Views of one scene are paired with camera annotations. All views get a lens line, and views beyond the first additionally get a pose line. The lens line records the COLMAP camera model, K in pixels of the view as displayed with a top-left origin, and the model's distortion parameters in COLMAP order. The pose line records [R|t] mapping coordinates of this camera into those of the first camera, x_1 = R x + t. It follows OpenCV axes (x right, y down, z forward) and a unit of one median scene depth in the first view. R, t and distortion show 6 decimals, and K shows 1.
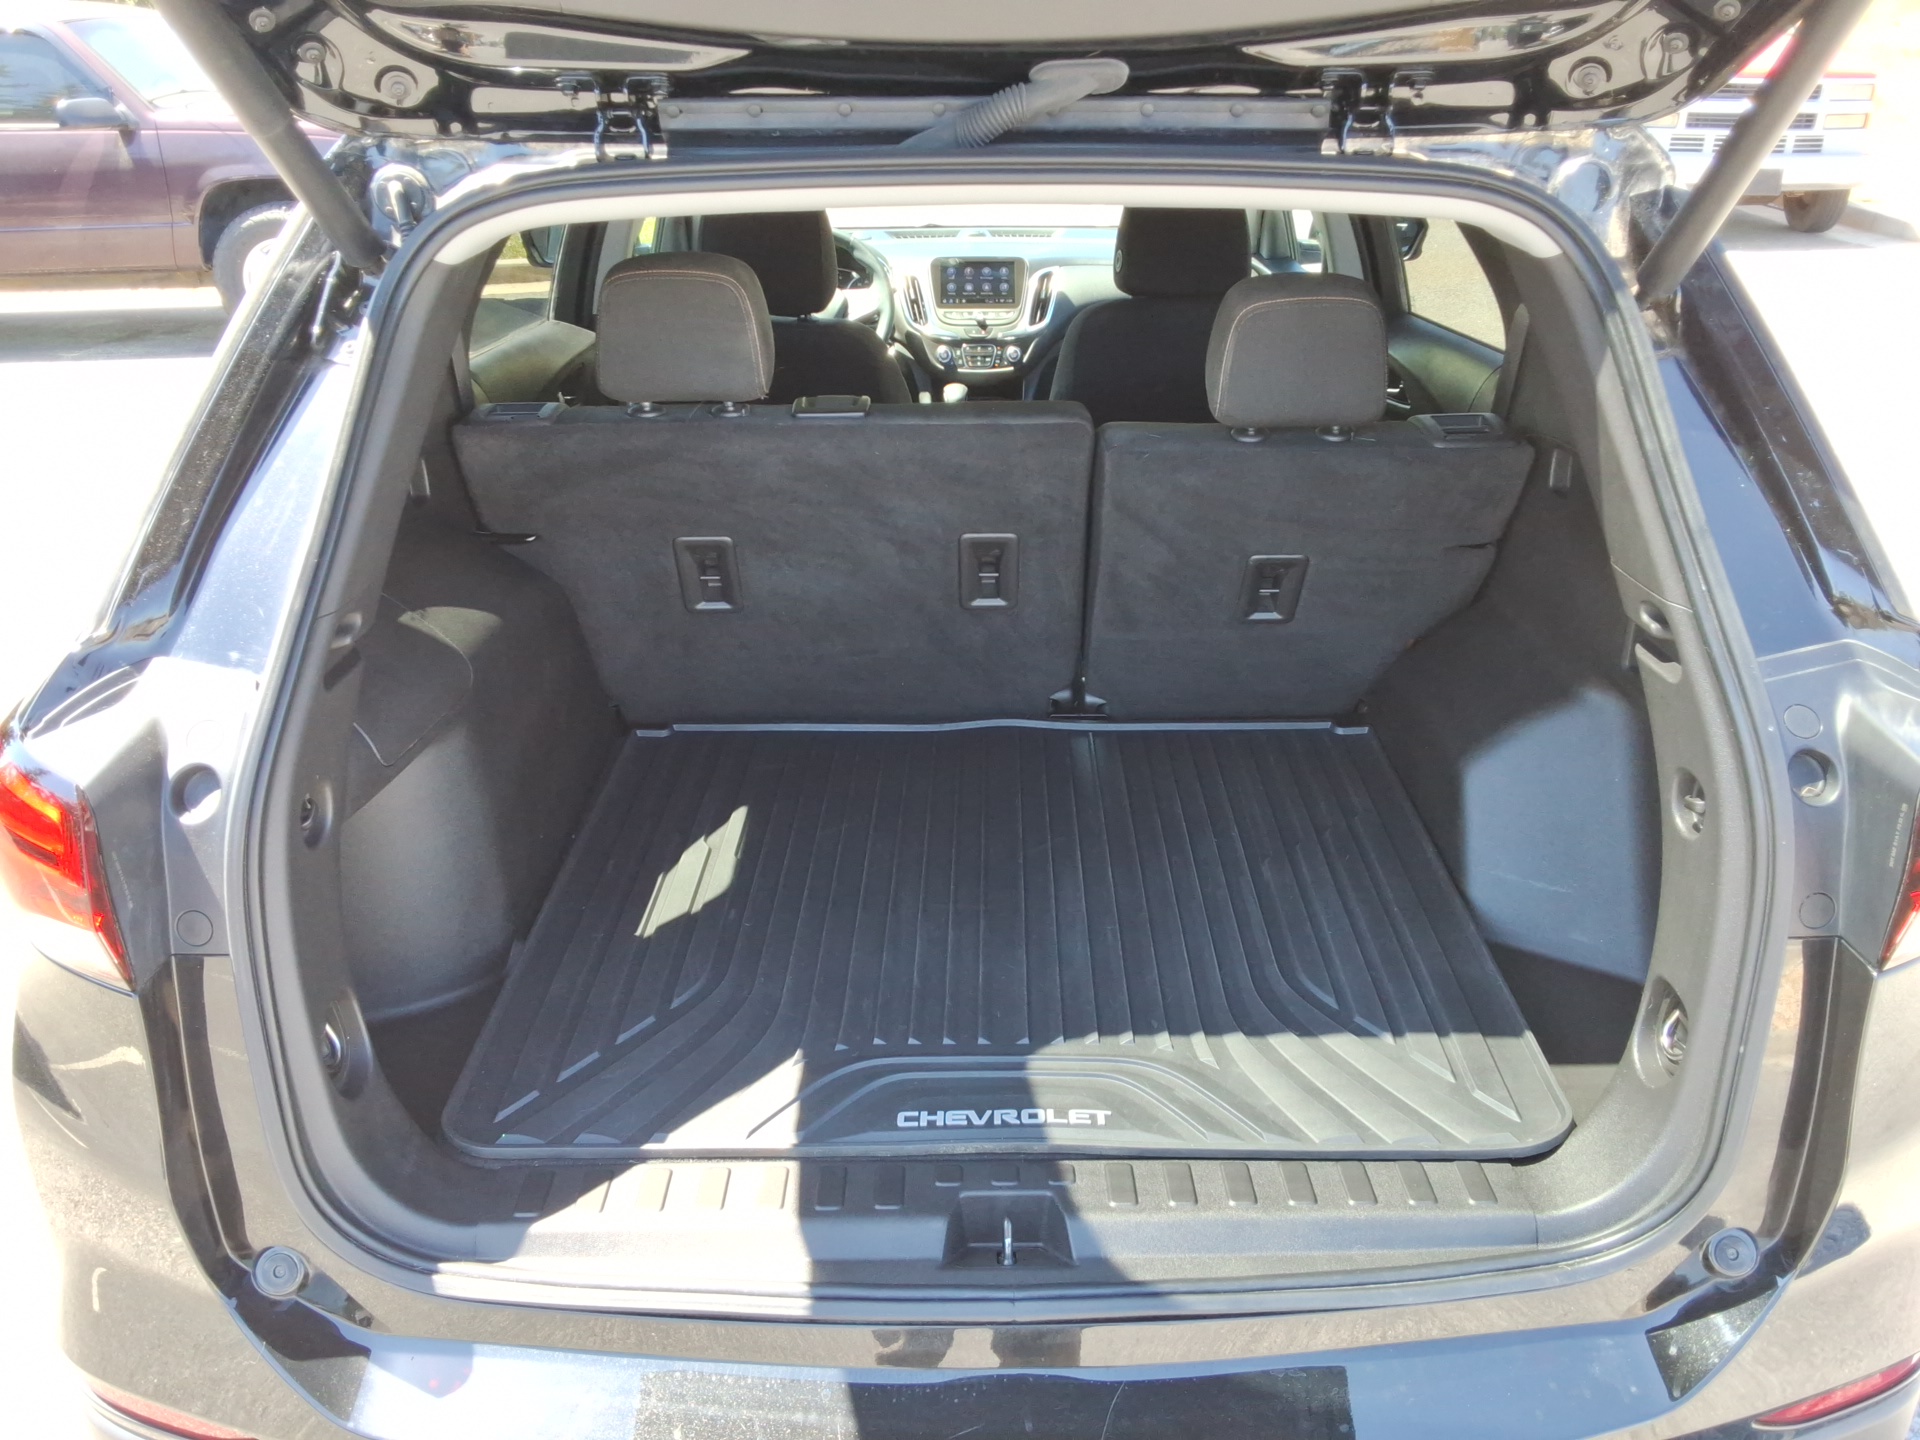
lens RADIAL K [[1515.9, 0, 959.3], [0, 1515.9, 721.2], [0, 0, 1]] dist [0.039840, -0.003571]
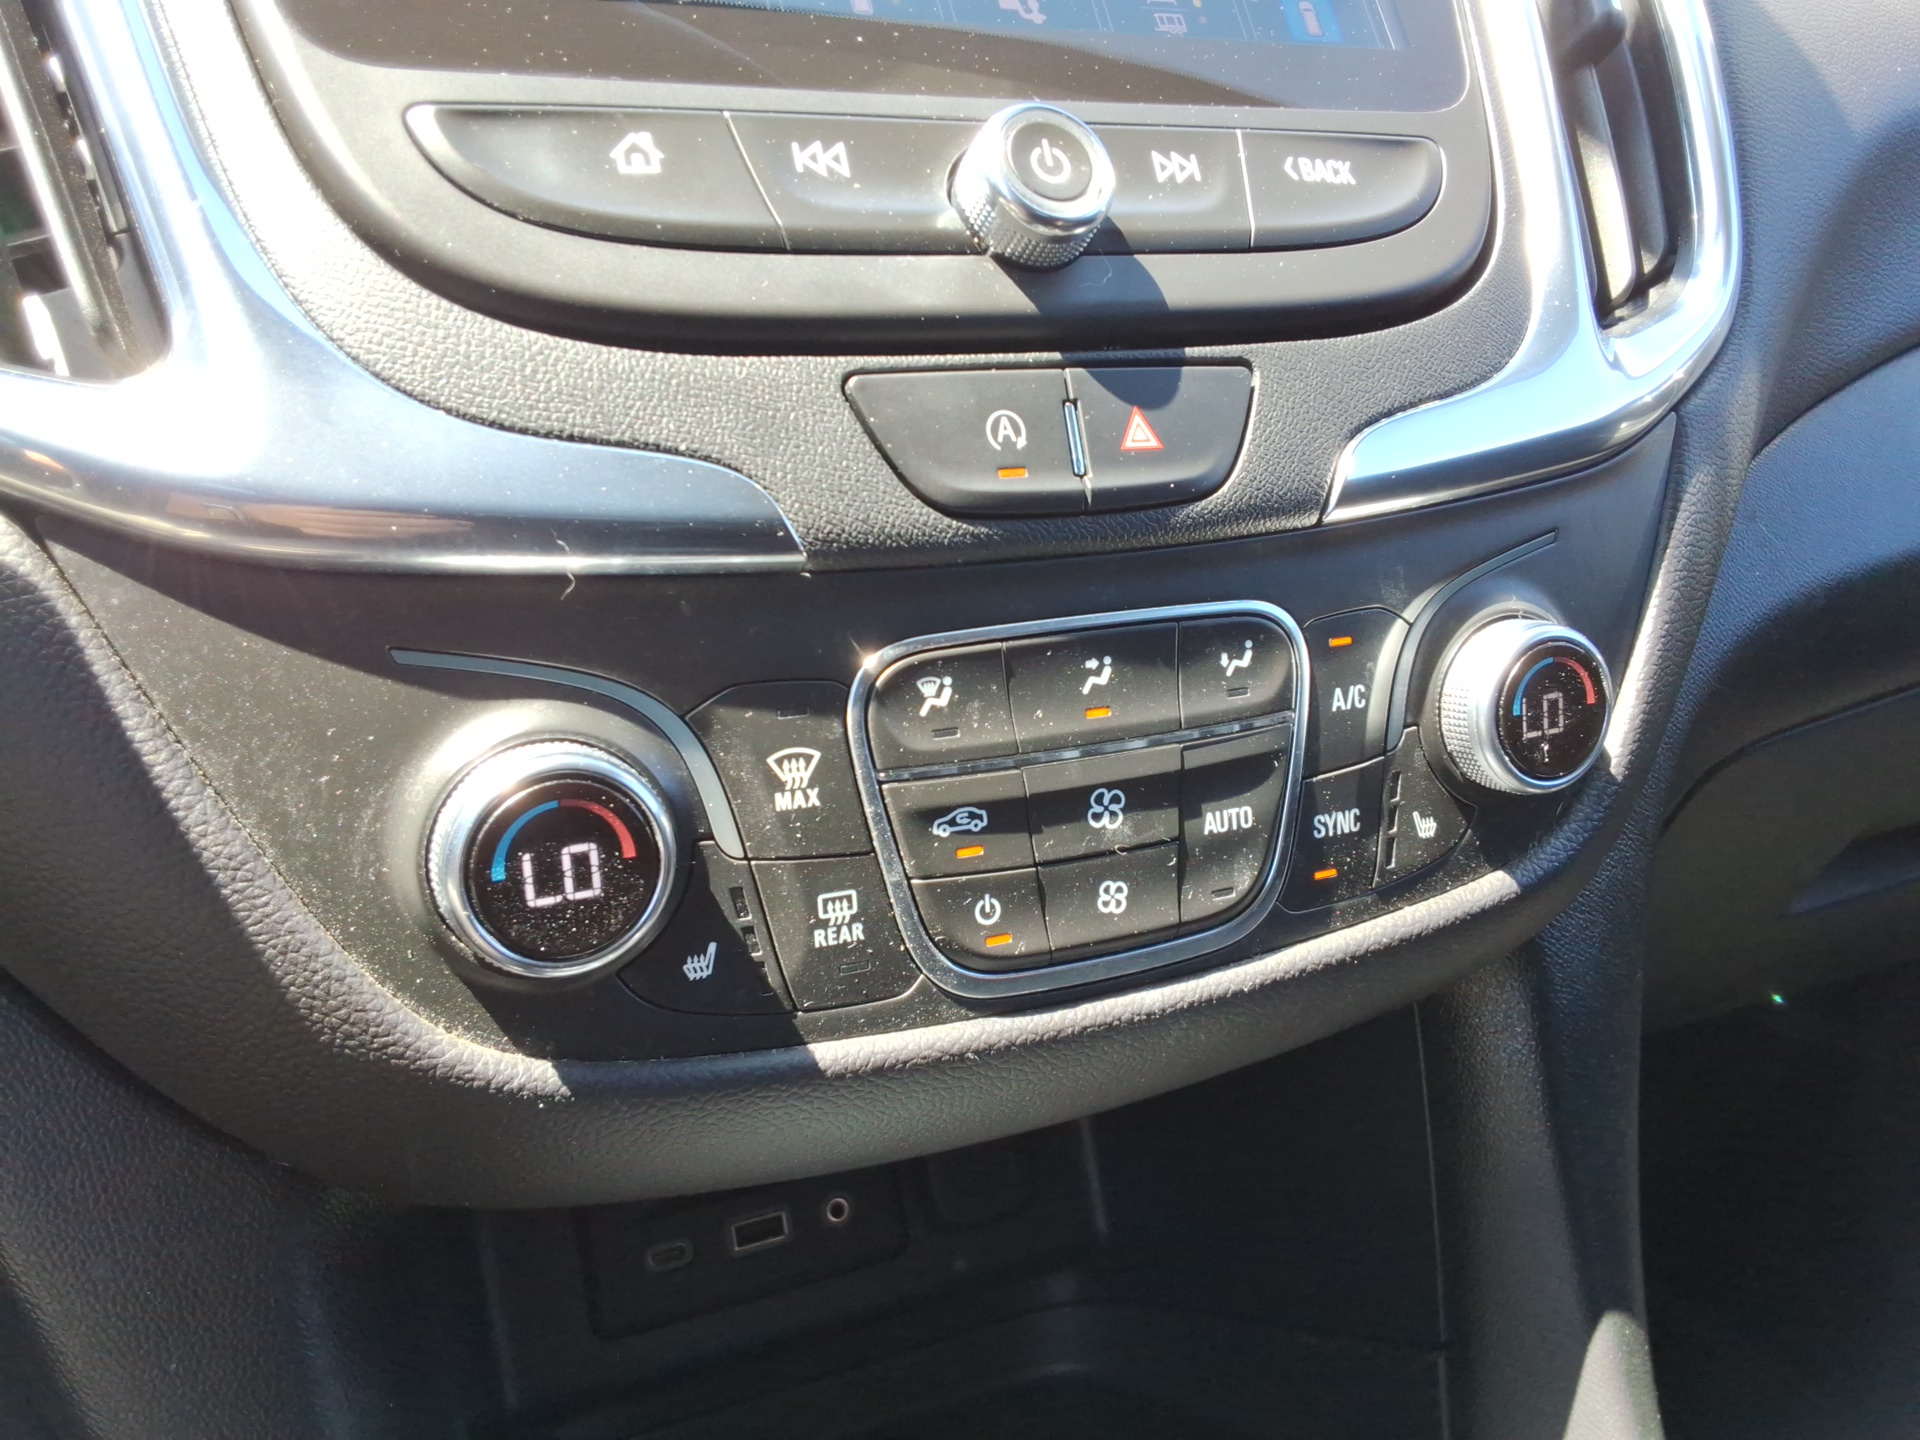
lens RADIAL K [[1532.2, 0, 972.1], [0, 1532.2, 711.2], [0, 0, 1]] dist [0.101692, -0.158610]
pose [[0.906642, -0.118502, 0.404918, -0.018429], [0.158540, 0.985098, -0.066687, -0.239623], [-0.390981, 0.124656, 0.911918, 0.940510]]
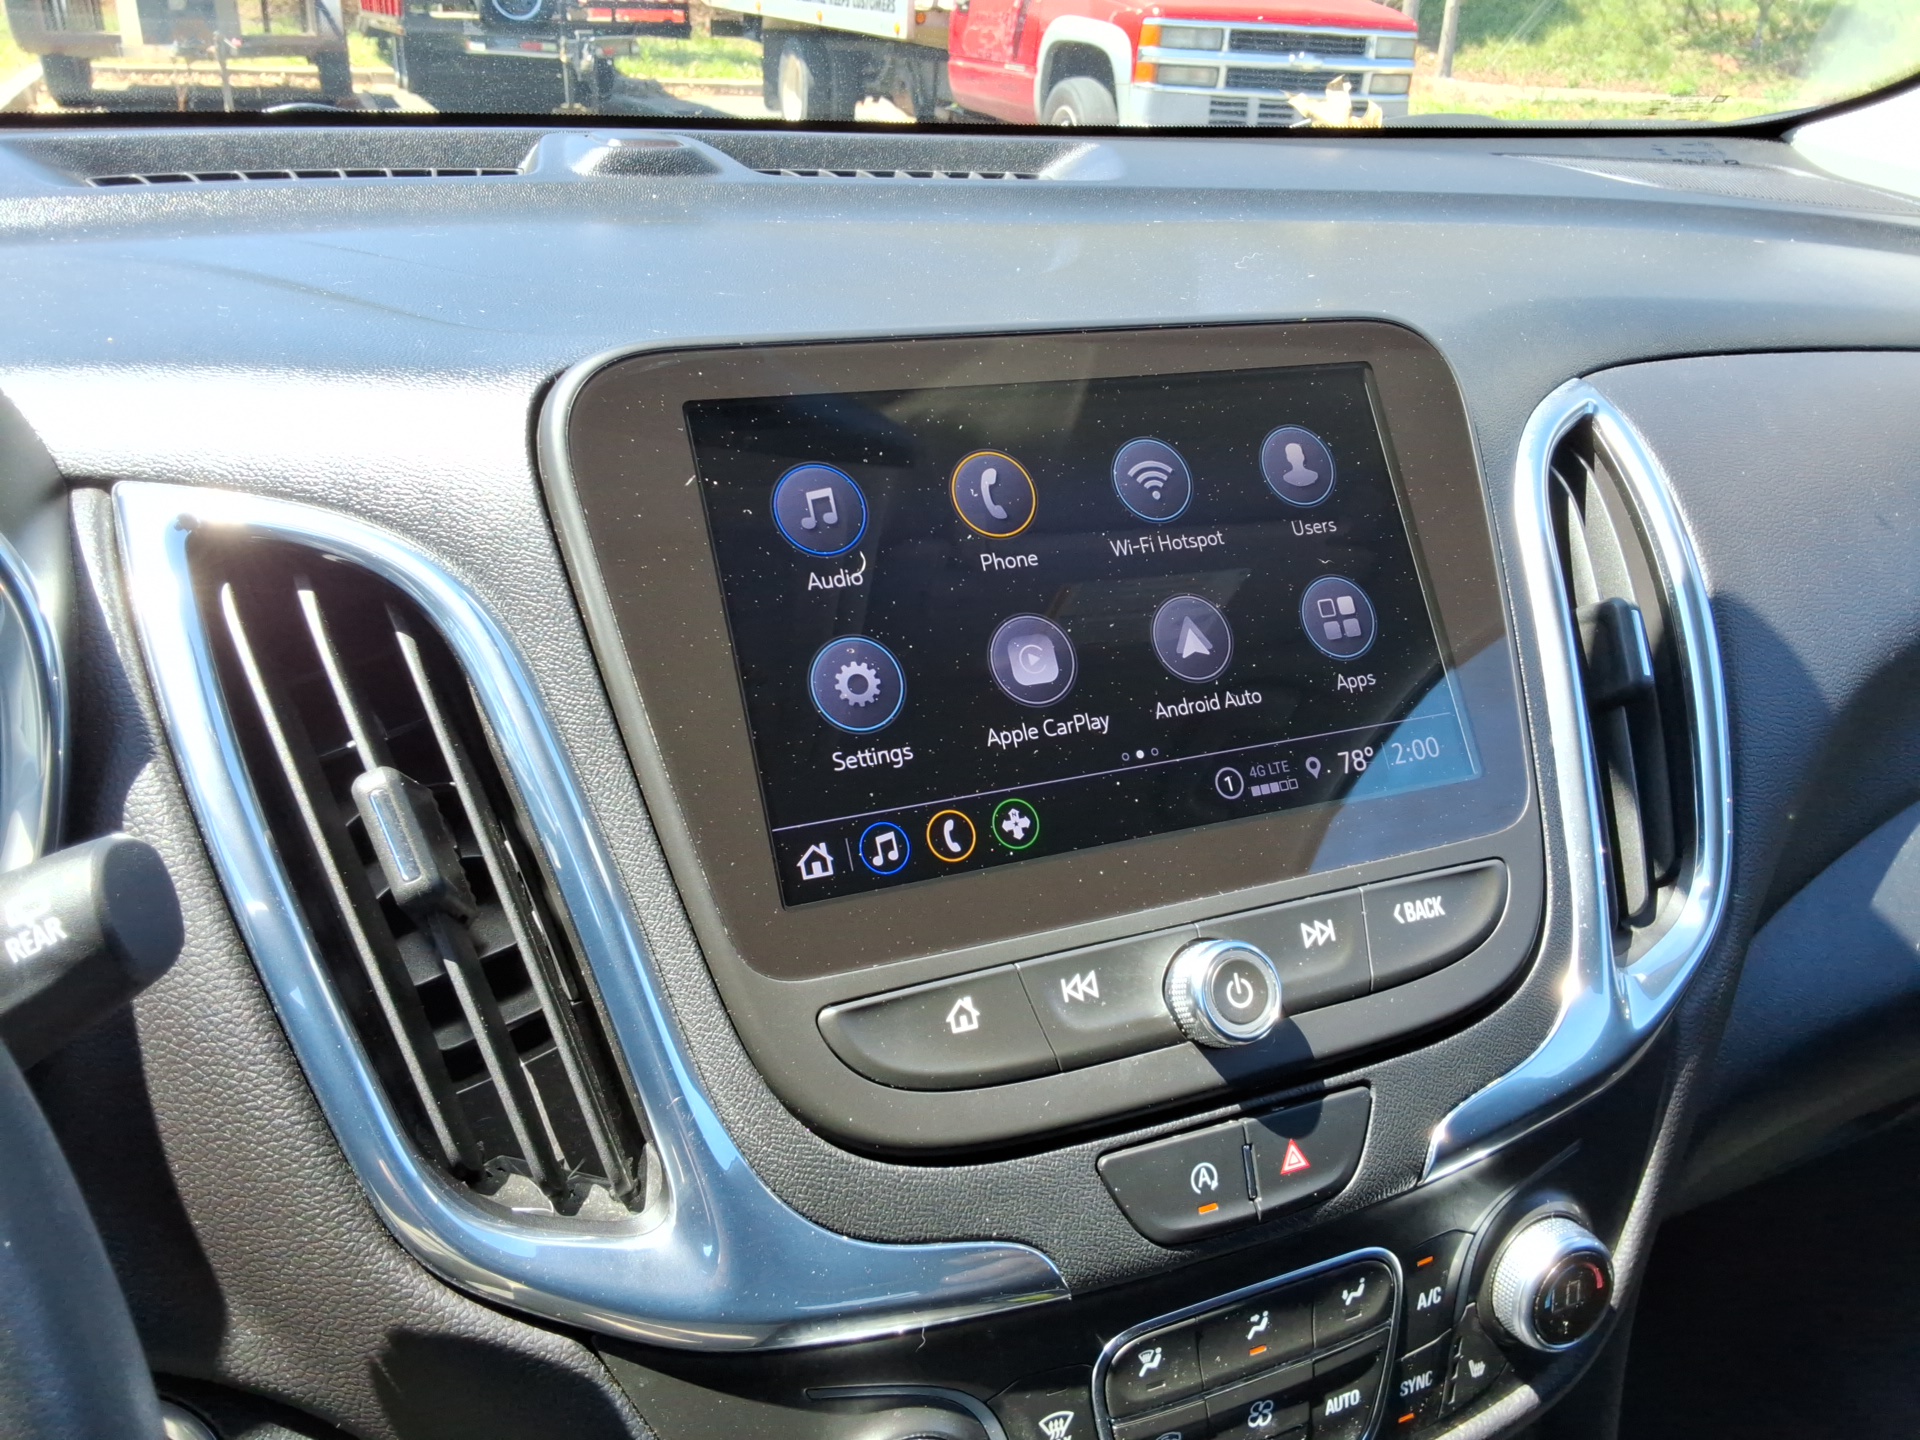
lens RADIAL K [[1532.2, 0, 968.3], [0, 1532.2, 683.7], [0, 0, 1]] dist [0.101692, -0.158610]
pose [[0.907379, -0.127007, 0.400666, -0.035328], [0.135462, 0.990756, 0.007281, -0.285799], [-0.397887, 0.047668, 0.916195, 0.917278]]
